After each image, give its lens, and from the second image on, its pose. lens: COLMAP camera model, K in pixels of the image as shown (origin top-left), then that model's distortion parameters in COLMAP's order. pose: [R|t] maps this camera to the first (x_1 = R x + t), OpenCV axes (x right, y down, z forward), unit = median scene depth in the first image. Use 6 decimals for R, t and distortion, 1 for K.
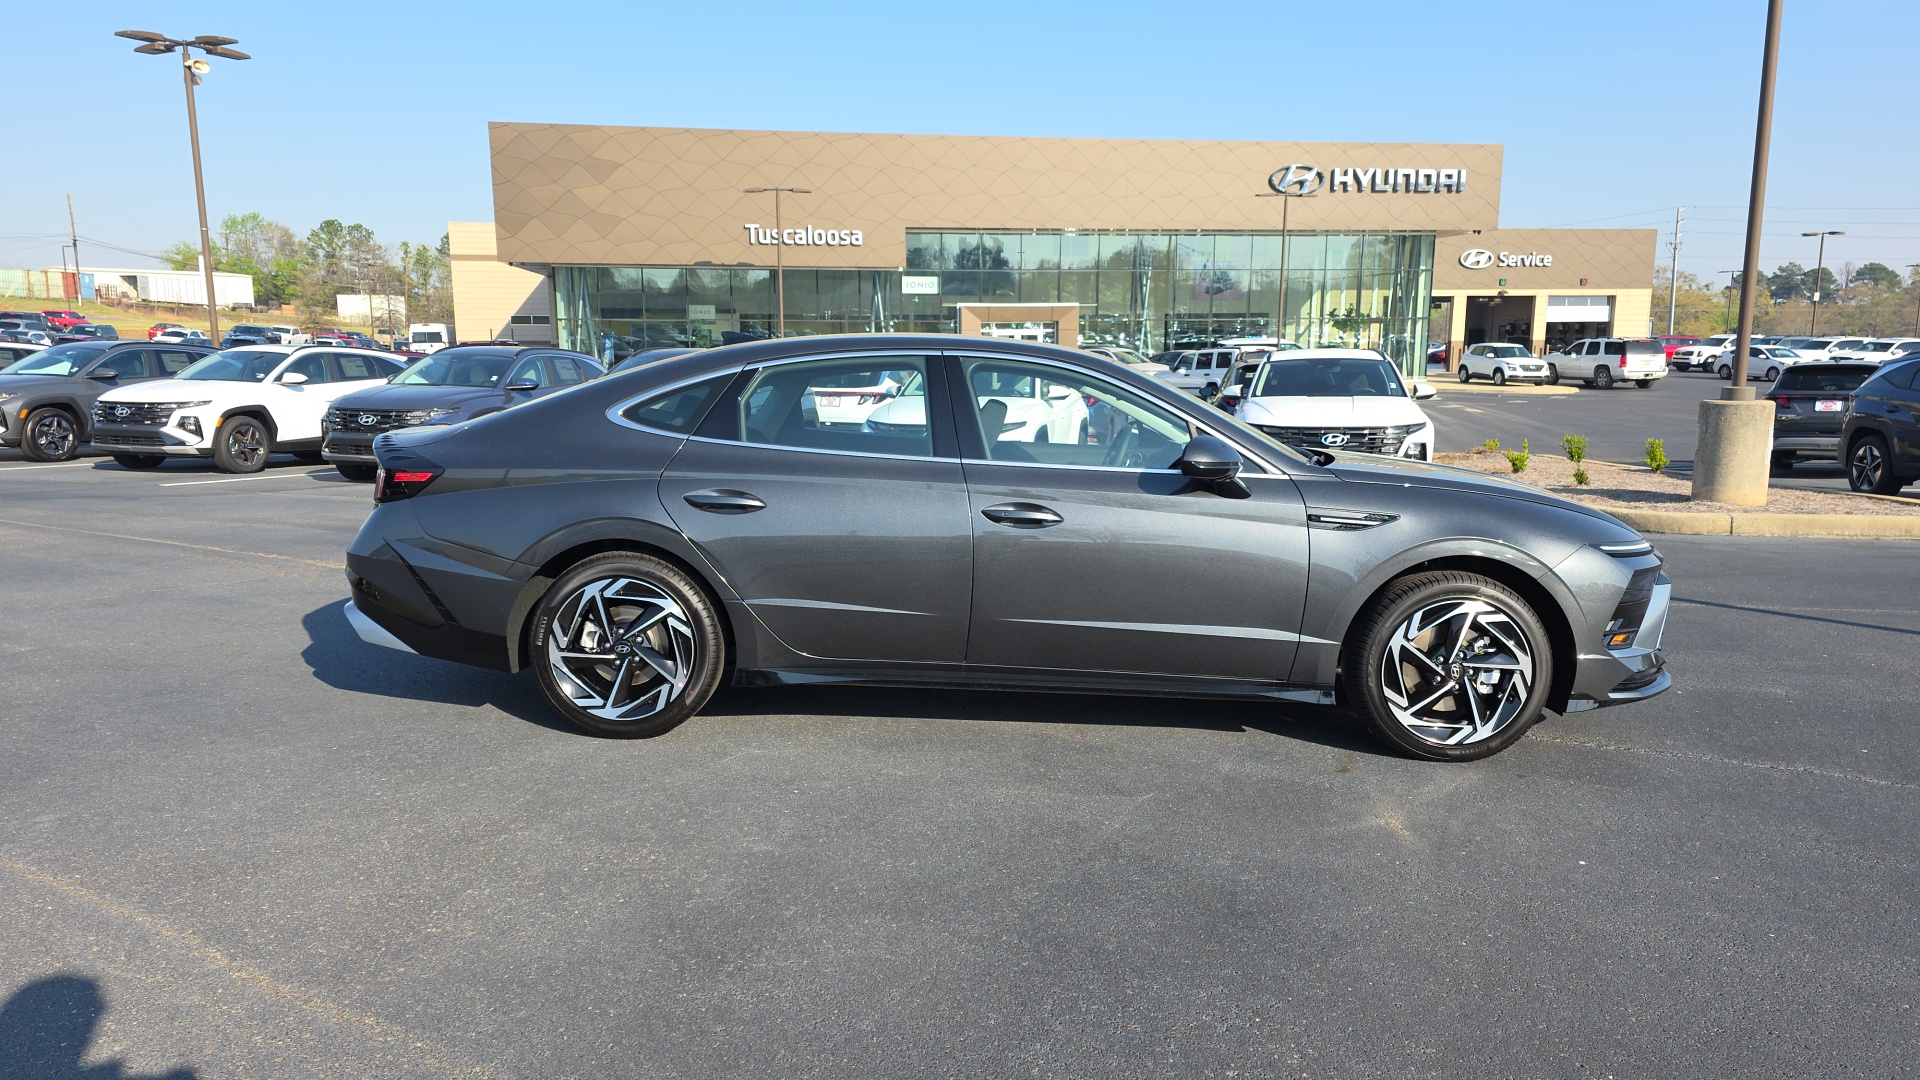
lens RADIAL K [[1302.1, 0, 951.6], [0, 1302.1, 562.4], [0, 0, 1]] dist [0.027040, -0.033215]
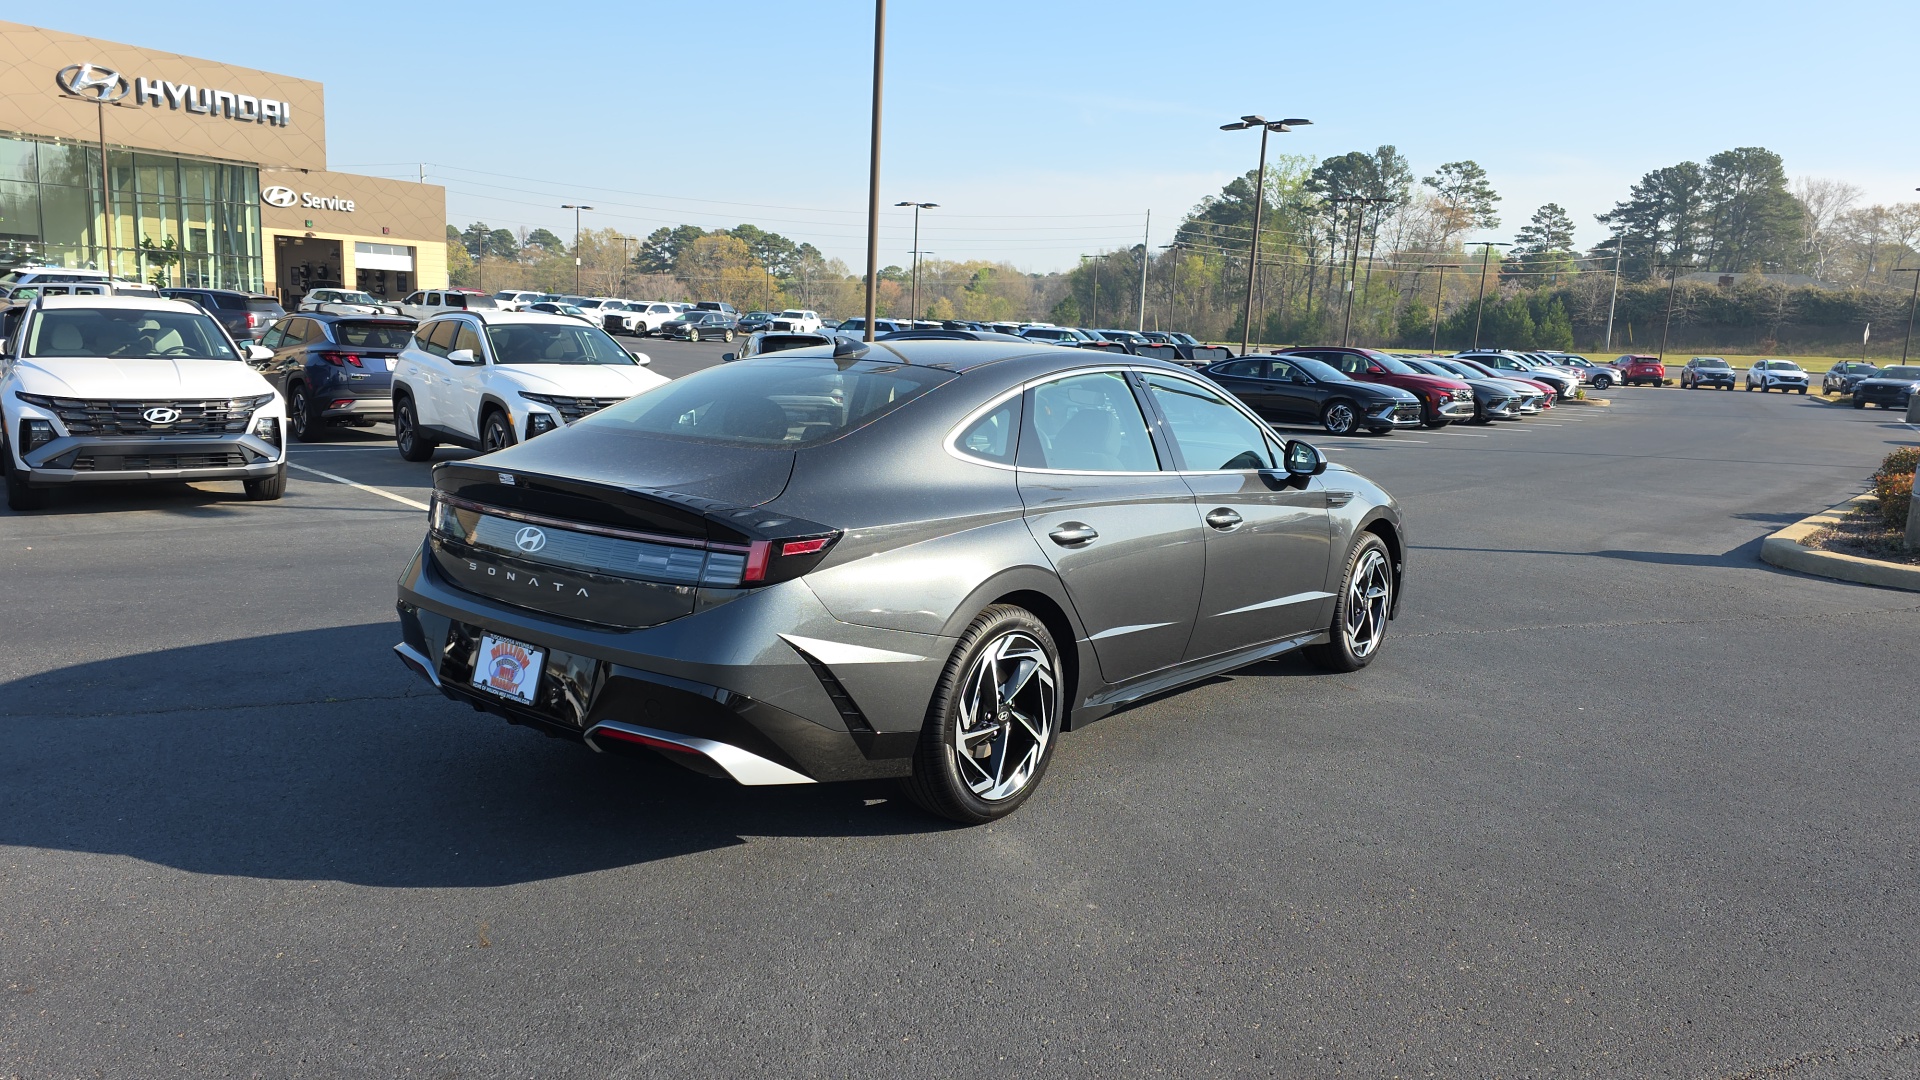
lens RADIAL K [[1338.1, 0, 856.7], [0, 1338.1, 545.3], [0, 0, 1]] dist [0.007238, -0.020181]
pose [[0.589067, -0.106370, 0.801053, -0.173937], [0.078058, 0.994153, 0.074611, -0.020794], [-0.804305, 0.018578, 0.593926, 0.093662]]
